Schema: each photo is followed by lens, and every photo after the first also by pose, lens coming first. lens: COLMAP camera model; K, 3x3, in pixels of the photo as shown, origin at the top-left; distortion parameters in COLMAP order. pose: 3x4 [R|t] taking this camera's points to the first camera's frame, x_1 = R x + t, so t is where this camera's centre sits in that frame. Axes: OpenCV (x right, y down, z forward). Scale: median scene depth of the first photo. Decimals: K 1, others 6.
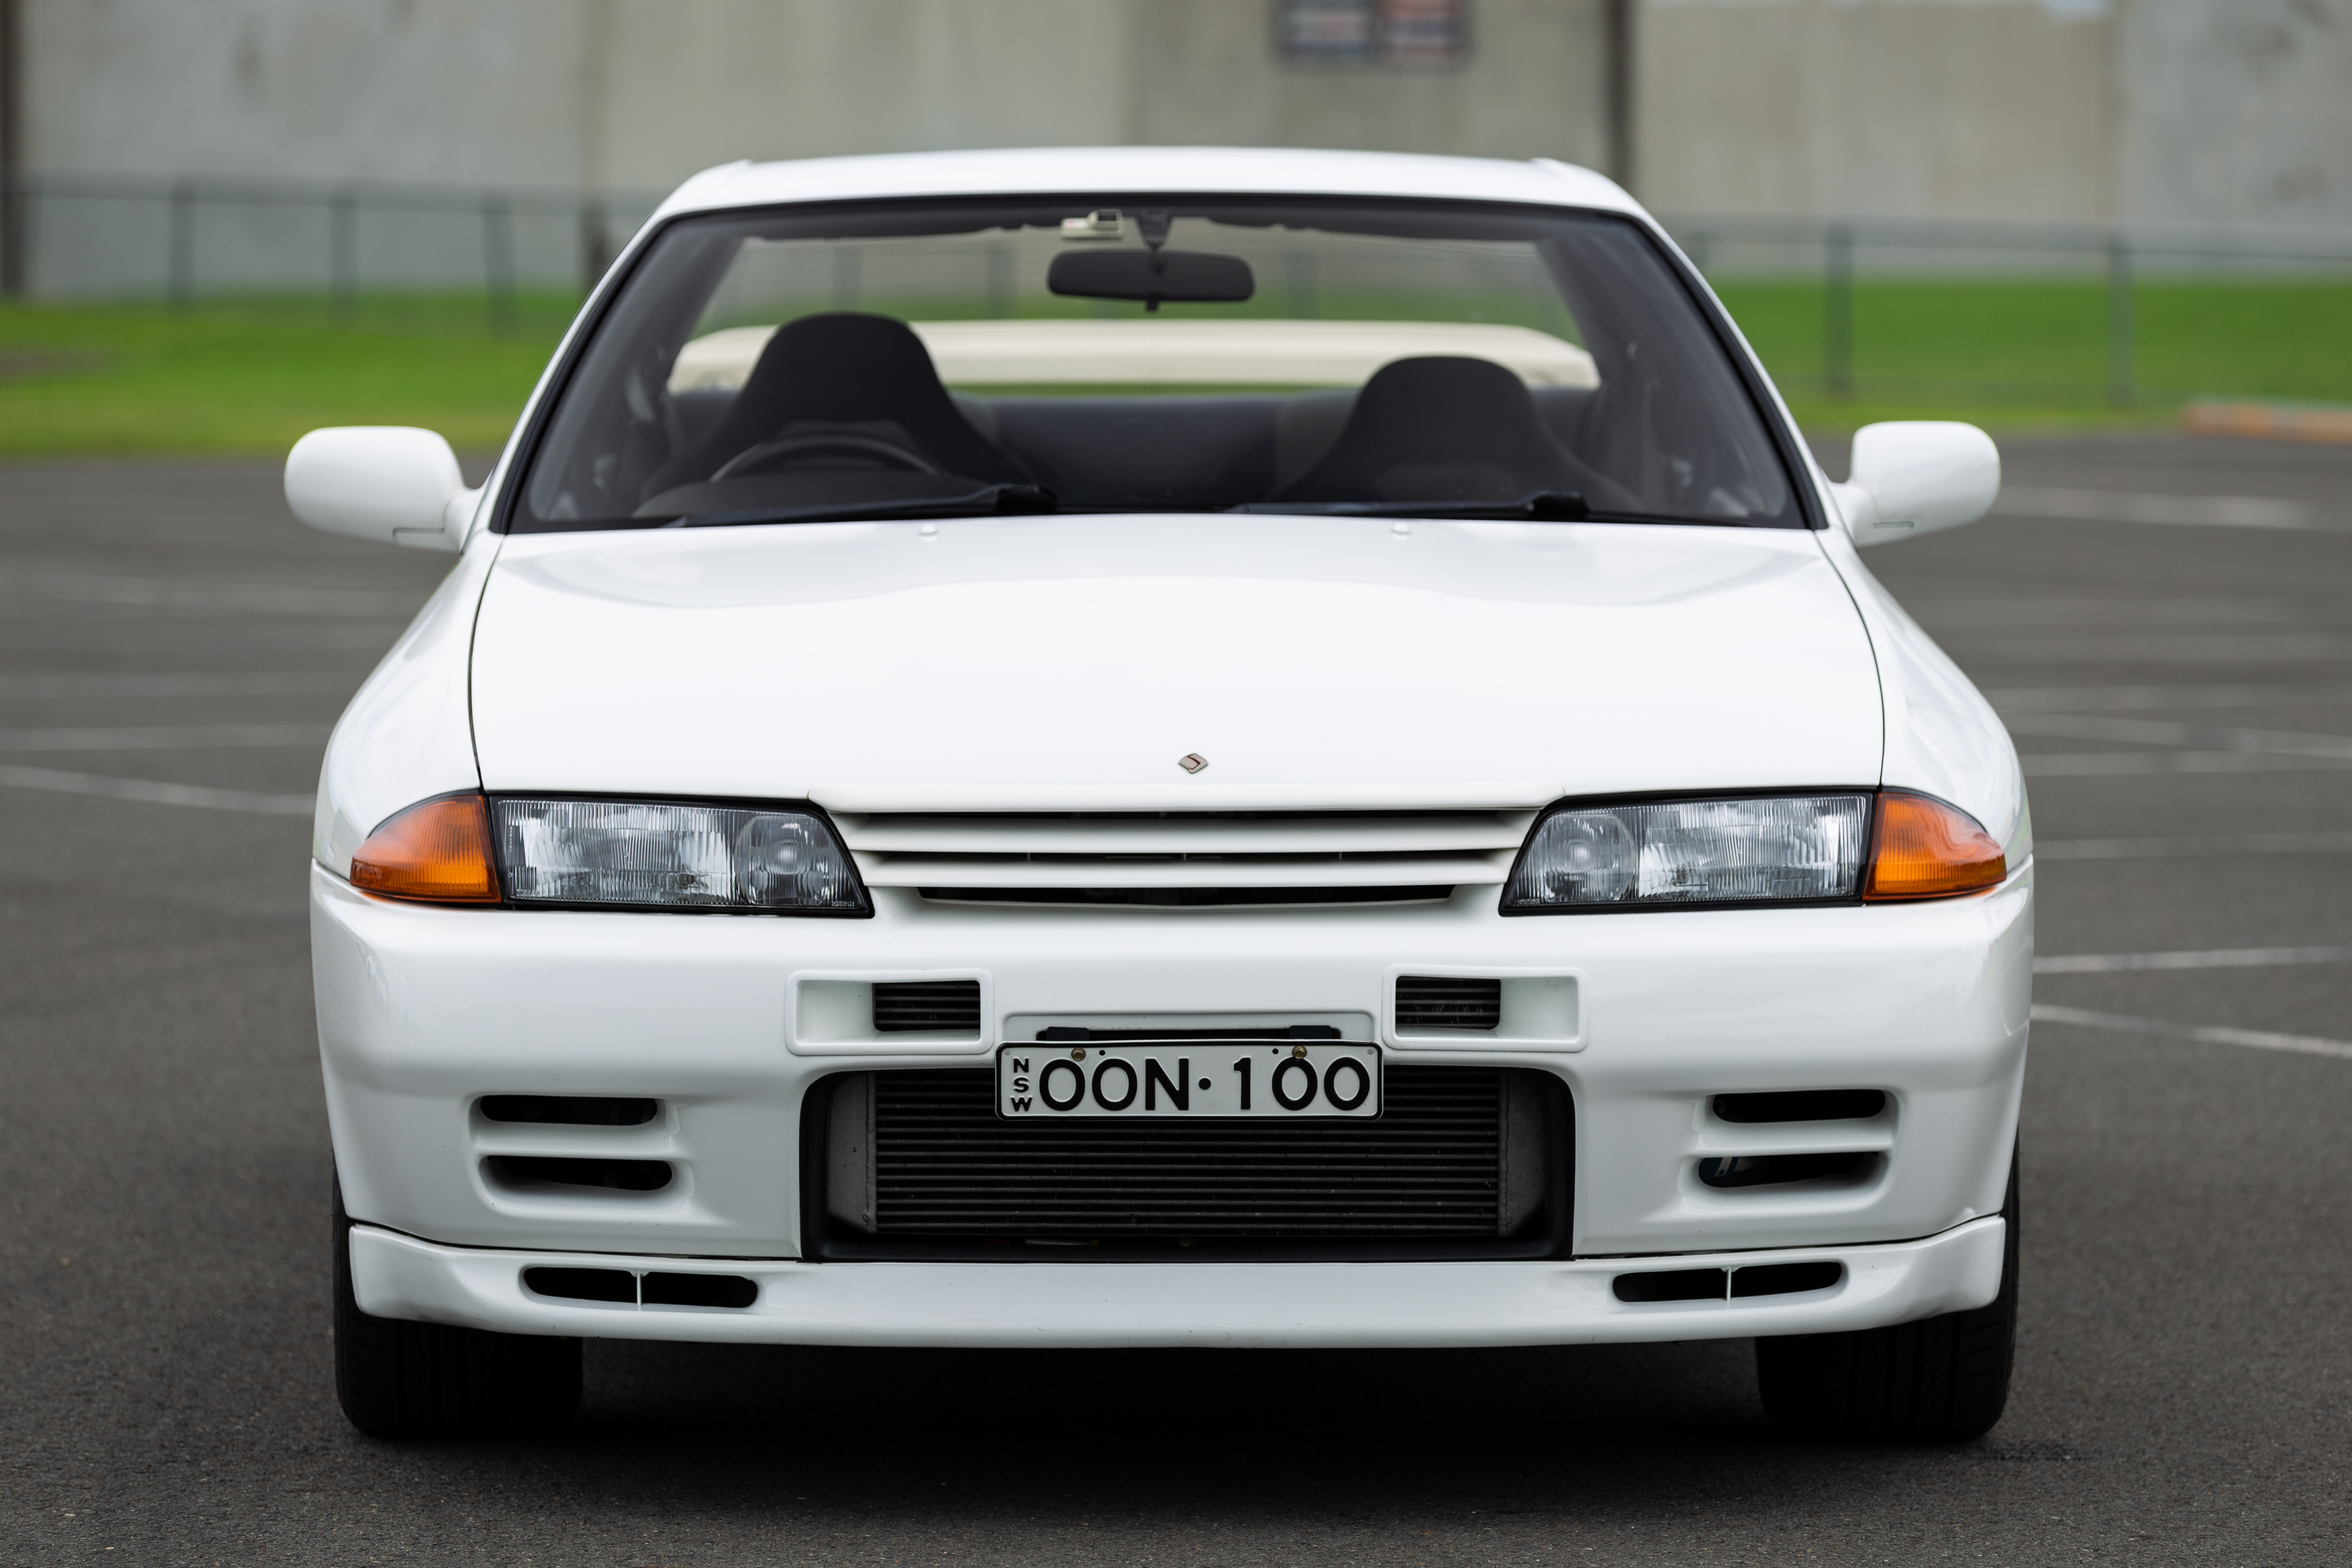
lens RADIAL K [[11304.6, 0, 1176.0], [0, 11304.6, 784.0], [0, 0, 1]] dist [-0.135900, 12.428110]
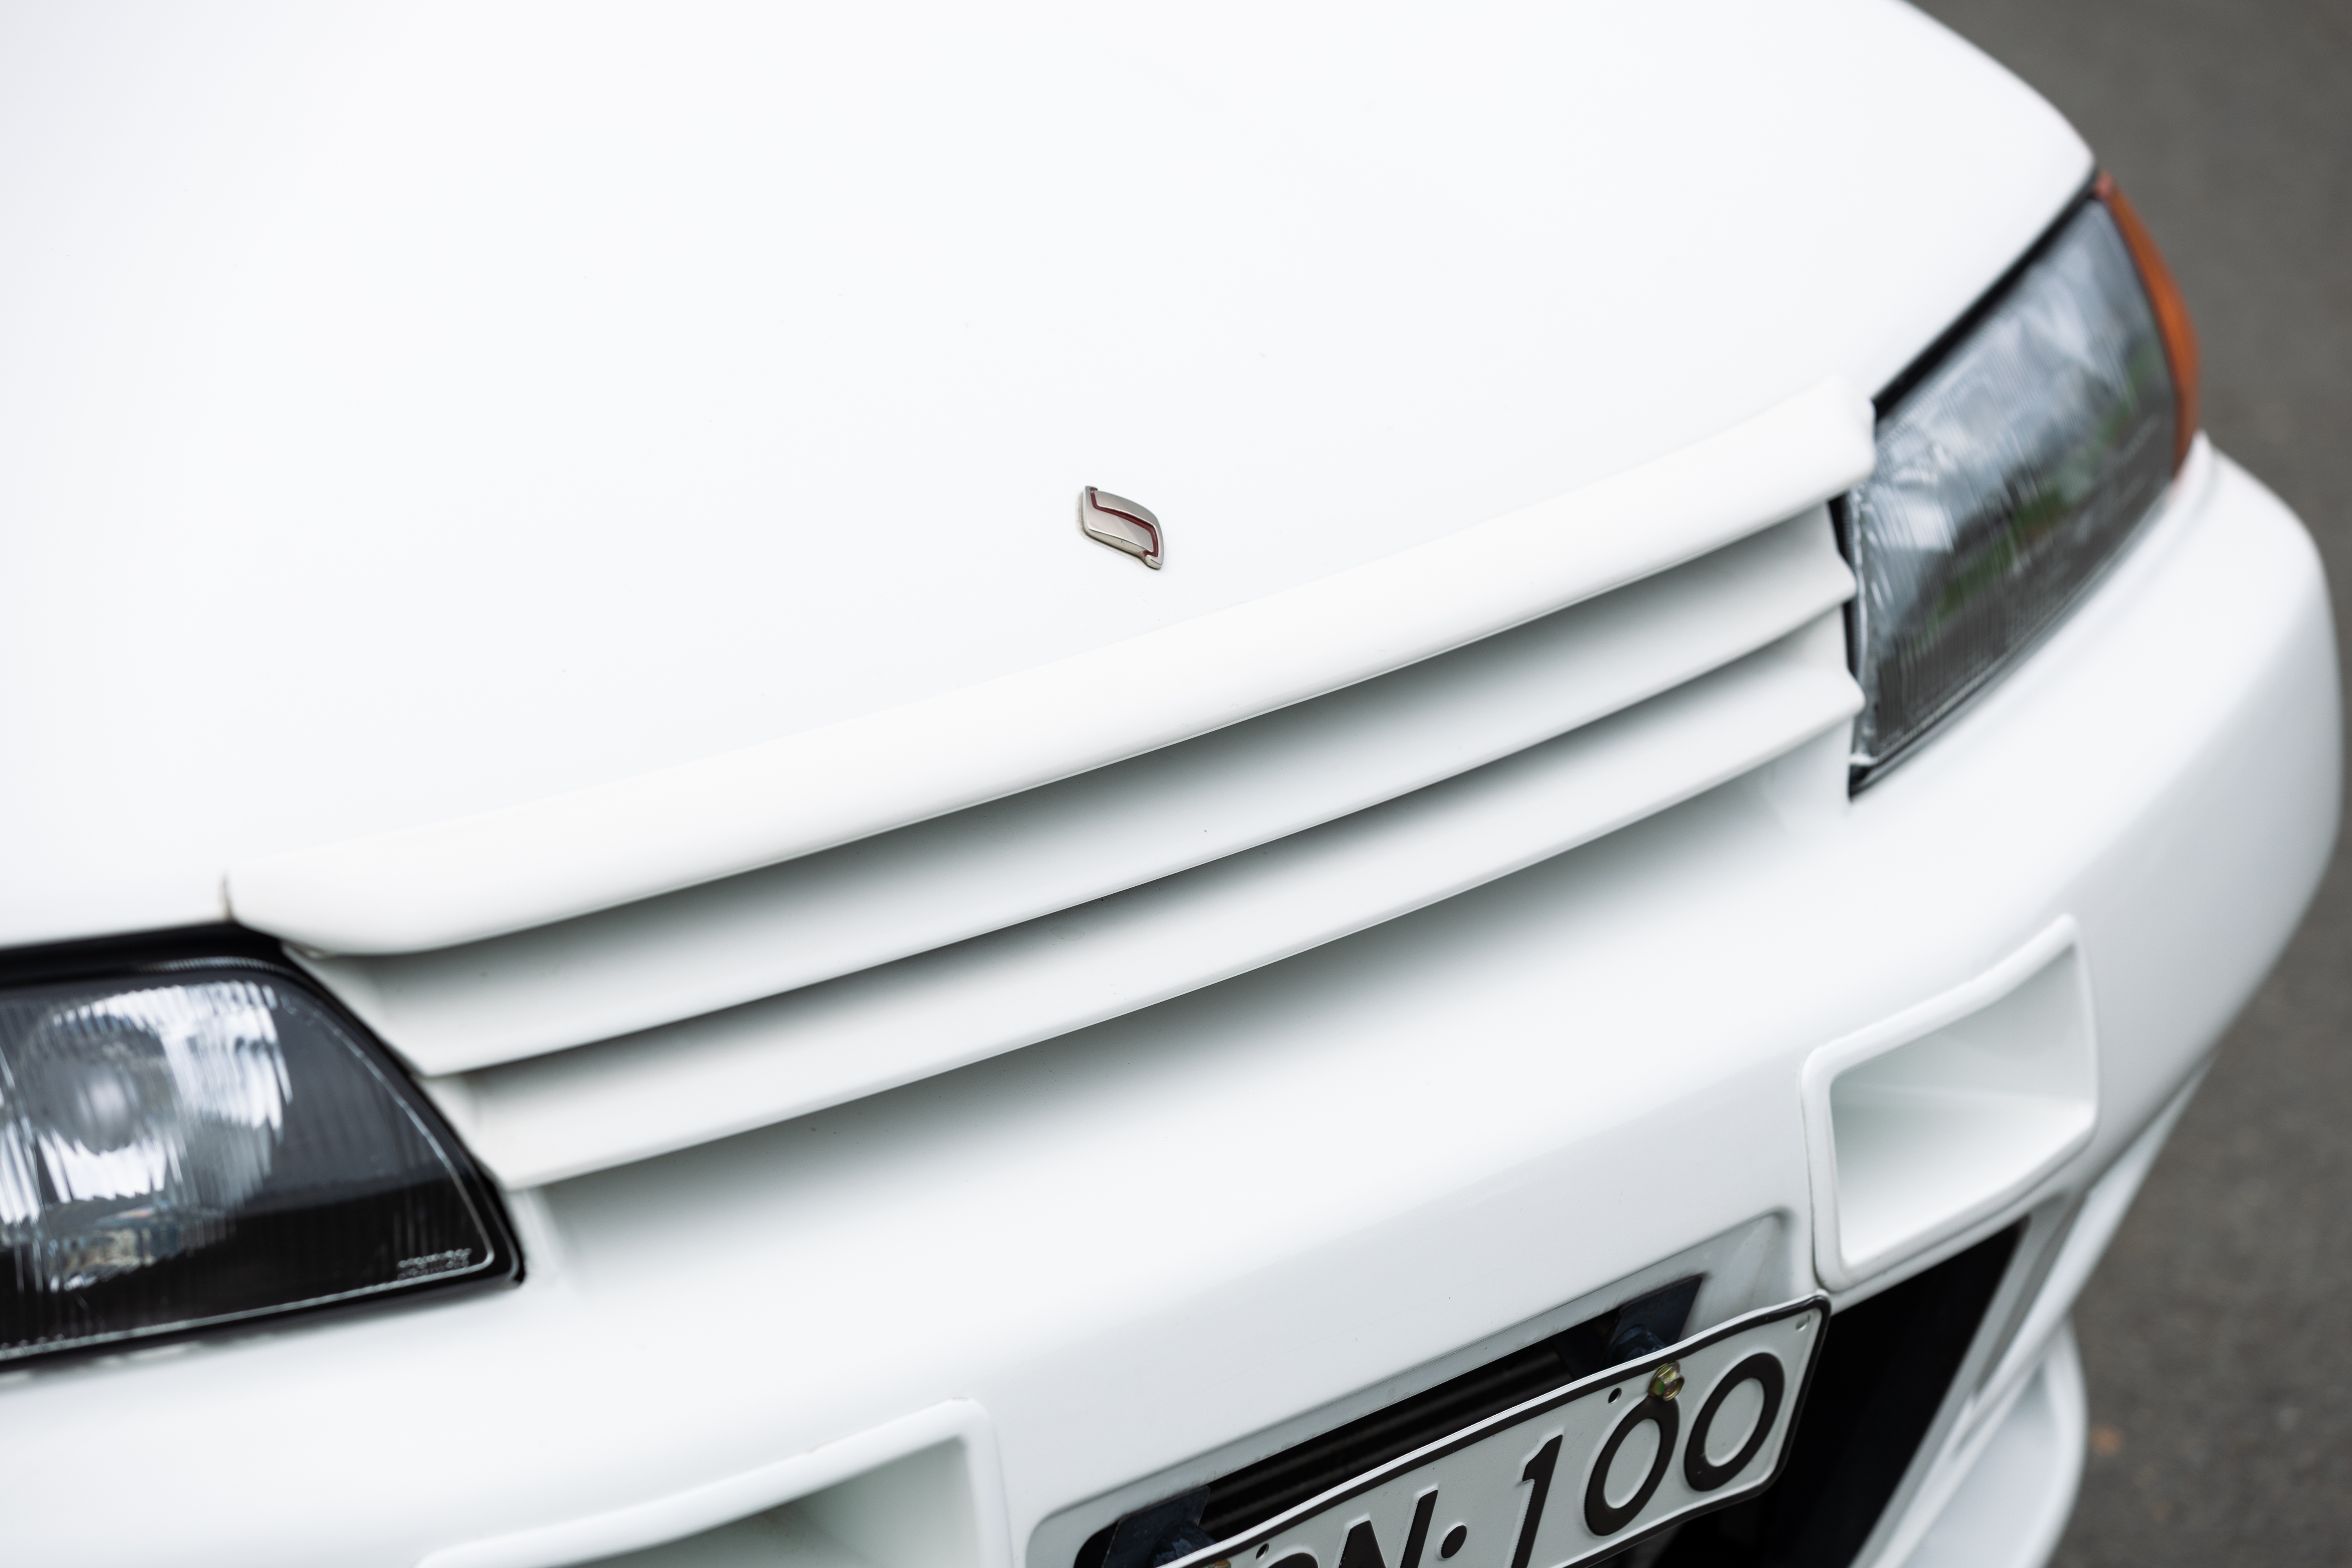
lens RADIAL K [[7535.7, 0, 1176.0], [0, 7535.7, 784.0], [0, 0, 1]] dist [-0.113249, 6.178790]
pose [[0.698480, -0.215110, 0.682534, -0.146436], [0.010356, 0.956692, 0.290918, -0.057790], [-0.715555, -0.196132, 0.670458, 0.855847]]
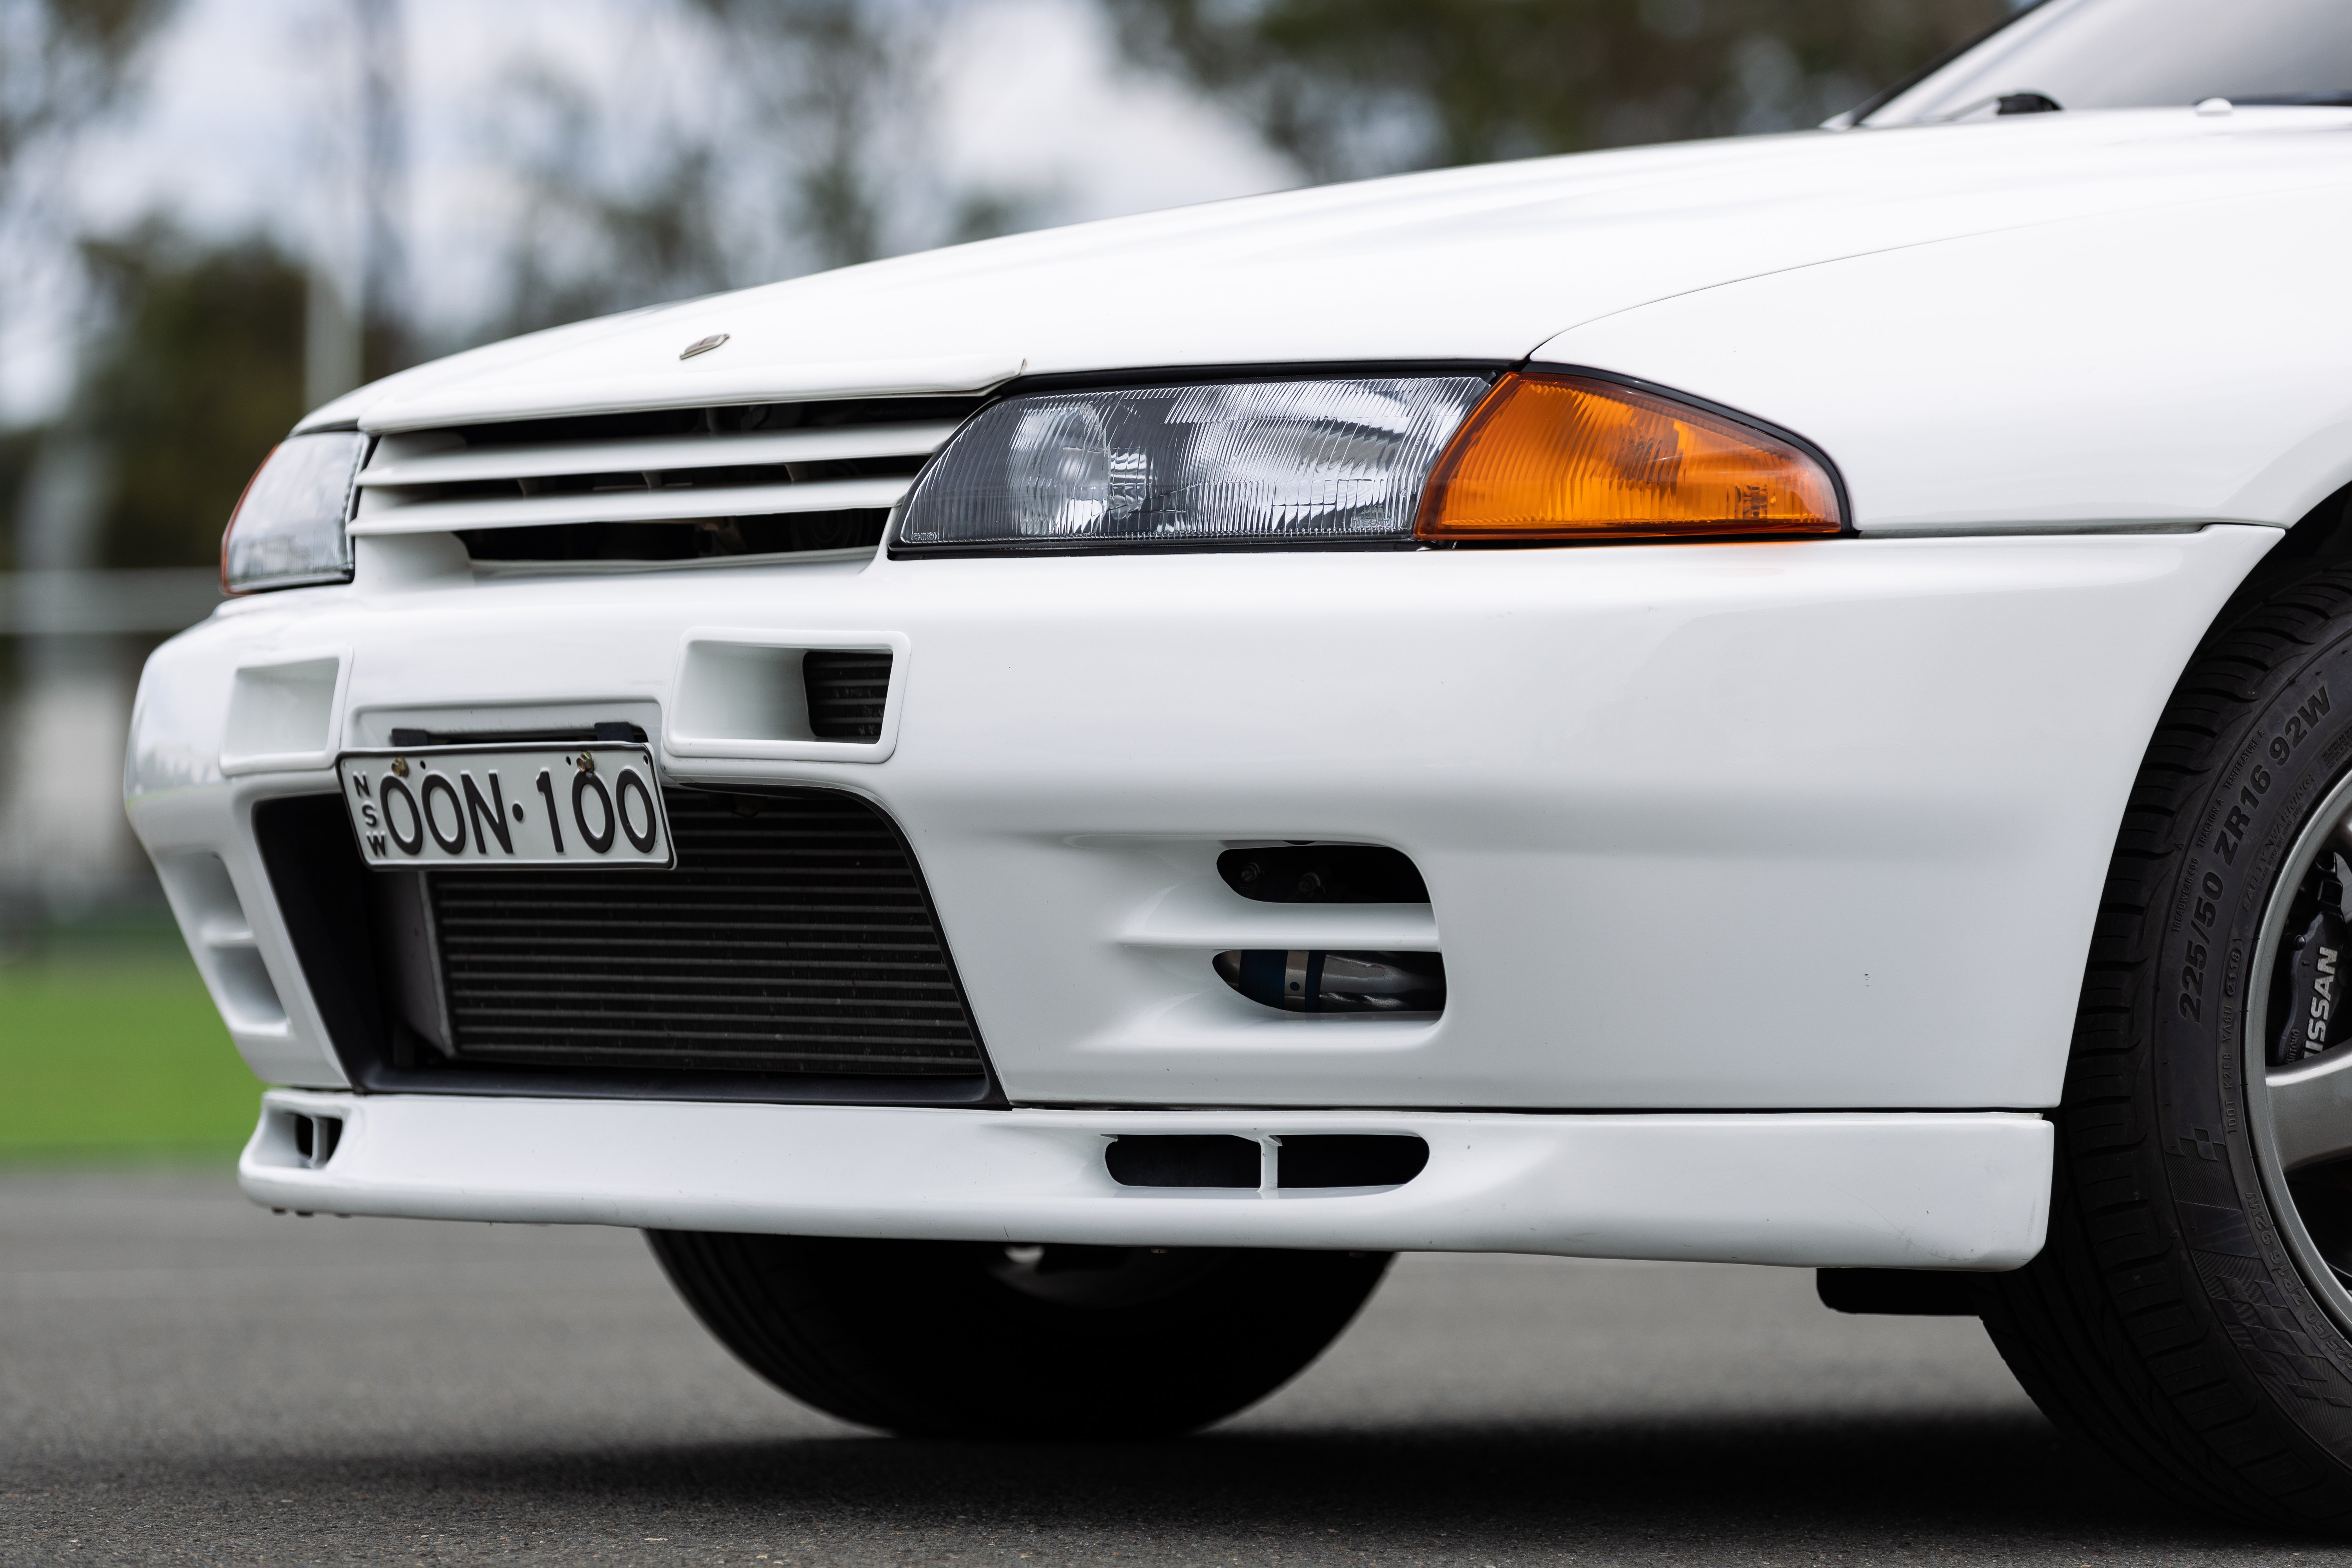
lens RADIAL K [[11825.7, 0, 1176.0], [0, 11825.7, 784.0], [0, 0, 1]] dist [0.369012, -11.310224]
pose [[0.582040, -0.008479, -0.813116, 0.580305], [-0.051188, 0.997580, -0.047044, 0.054847], [0.811547, 0.069004, 0.580198, 0.625500]]
